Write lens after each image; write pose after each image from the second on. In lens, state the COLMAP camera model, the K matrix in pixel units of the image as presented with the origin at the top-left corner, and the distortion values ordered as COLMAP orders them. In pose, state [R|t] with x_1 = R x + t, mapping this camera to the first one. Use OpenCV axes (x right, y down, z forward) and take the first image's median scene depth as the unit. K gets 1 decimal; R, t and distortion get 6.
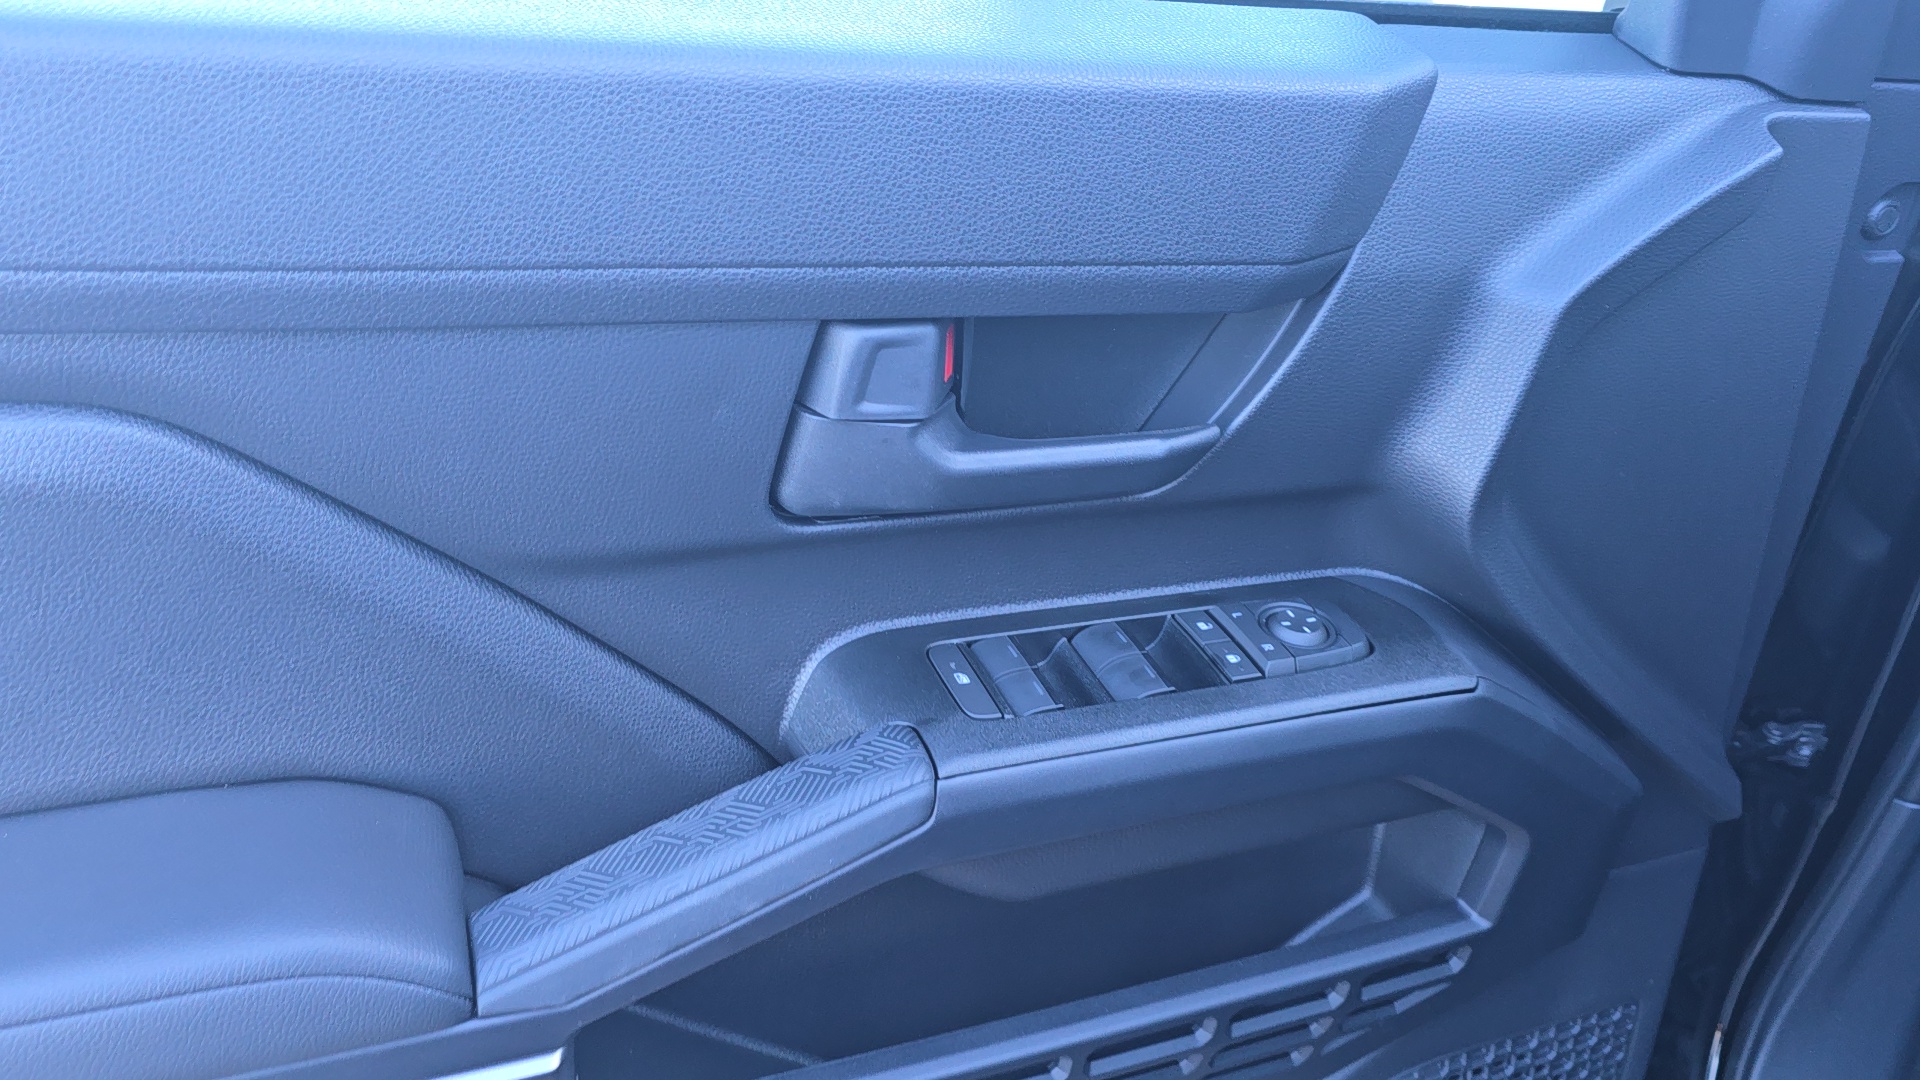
lens RADIAL K [[1591.1, 0, 999.8], [0, 1591.1, 538.2], [0, 0, 1]] dist [-0.005557, 0.012597]
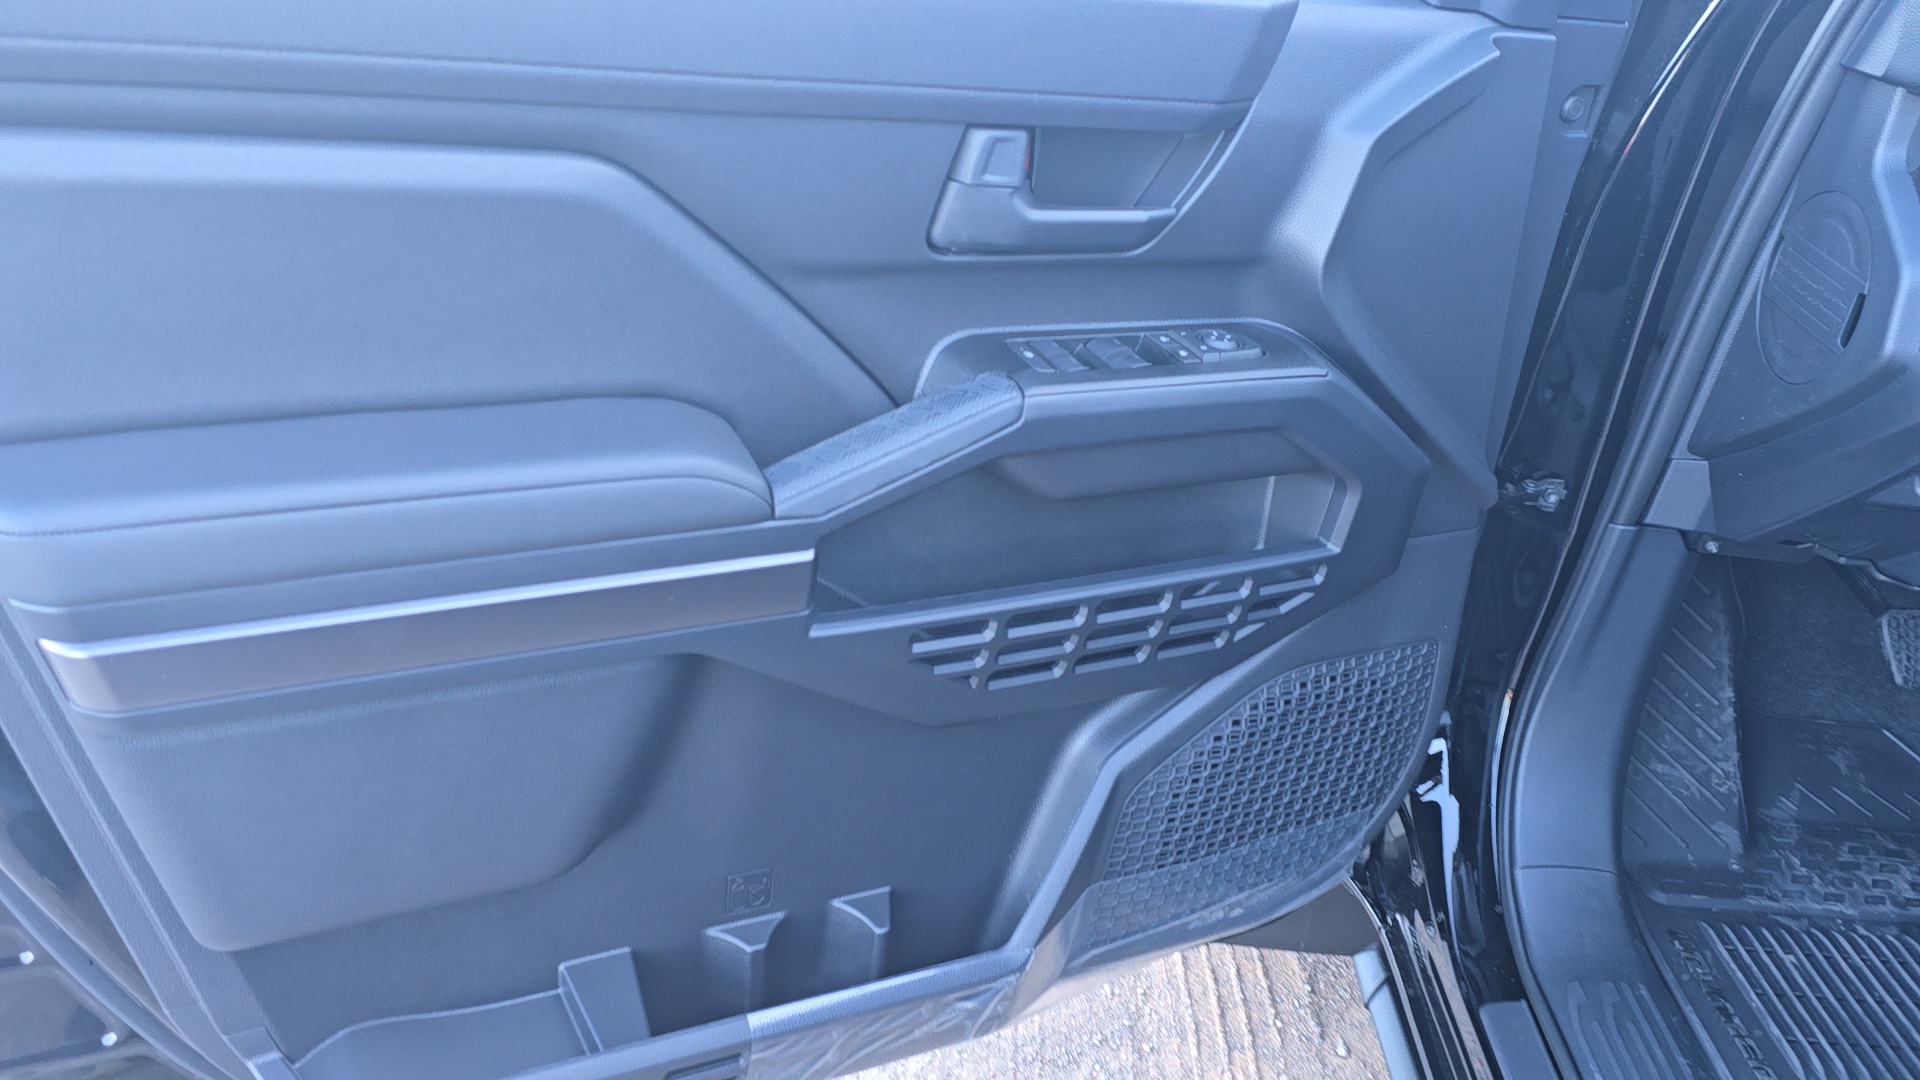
lens RADIAL K [[1591.1, 0, 962.8], [0, 1591.1, 525.5], [0, 0, 1]] dist [-0.005557, 0.012597]
pose [[0.997507, -0.012993, 0.069354, -0.201084], [0.014633, 0.999624, -0.023188, 0.291197], [-0.069027, 0.024145, 0.997323, -0.636162]]
